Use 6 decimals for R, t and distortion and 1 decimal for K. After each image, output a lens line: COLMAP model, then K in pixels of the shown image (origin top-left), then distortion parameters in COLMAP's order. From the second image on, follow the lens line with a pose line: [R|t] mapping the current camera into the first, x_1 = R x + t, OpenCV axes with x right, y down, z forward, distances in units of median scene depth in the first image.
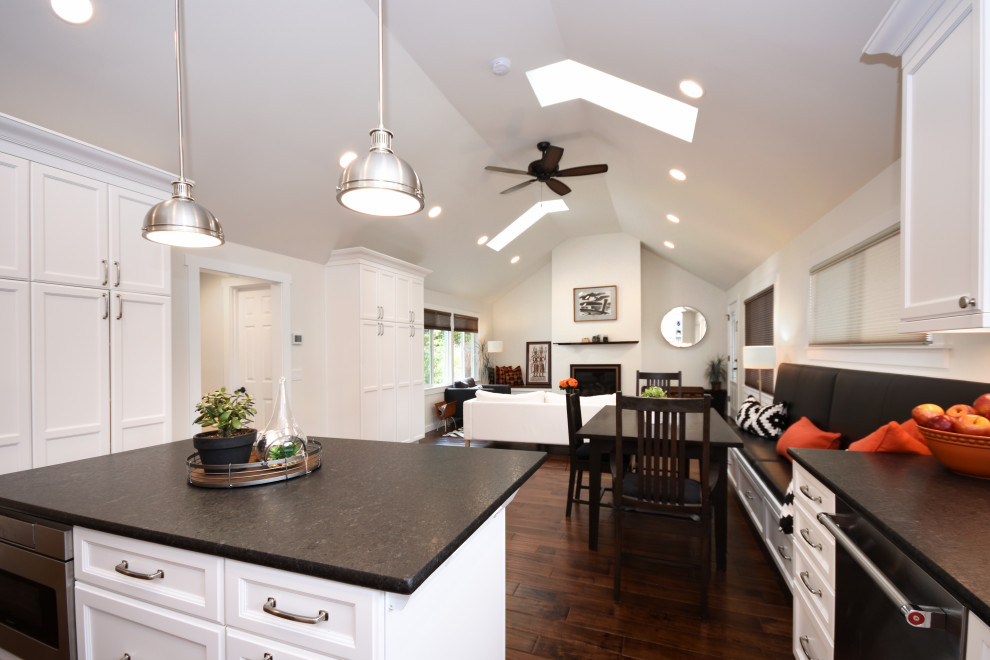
lens RADIAL K [[439.2, 0, 495.2], [0, 439.2, 353.7], [0, 0, 1]] dist [-0.008270, -0.000436]
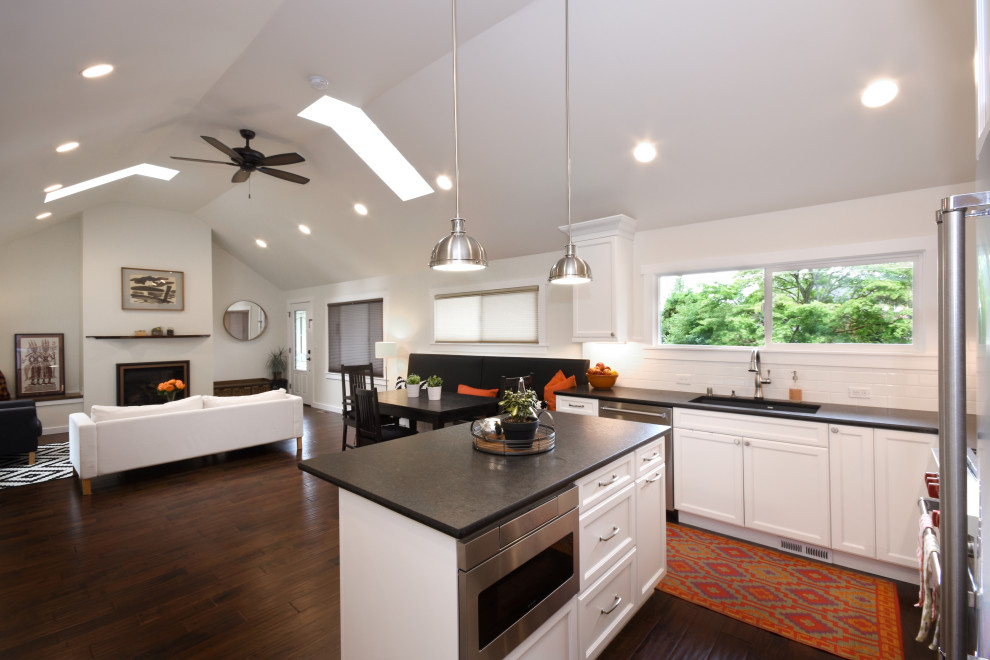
lens RADIAL K [[439.2, 0, 500.6], [0, 439.2, 334.9], [0, 0, 1]] dist [-0.008270, -0.000436]
pose [[0.337745, 0.004843, 0.941225, -0.335120], [0.009563, 0.999918, -0.008576, -0.014041], [-0.941189, 0.011897, 0.337671, 0.096981]]
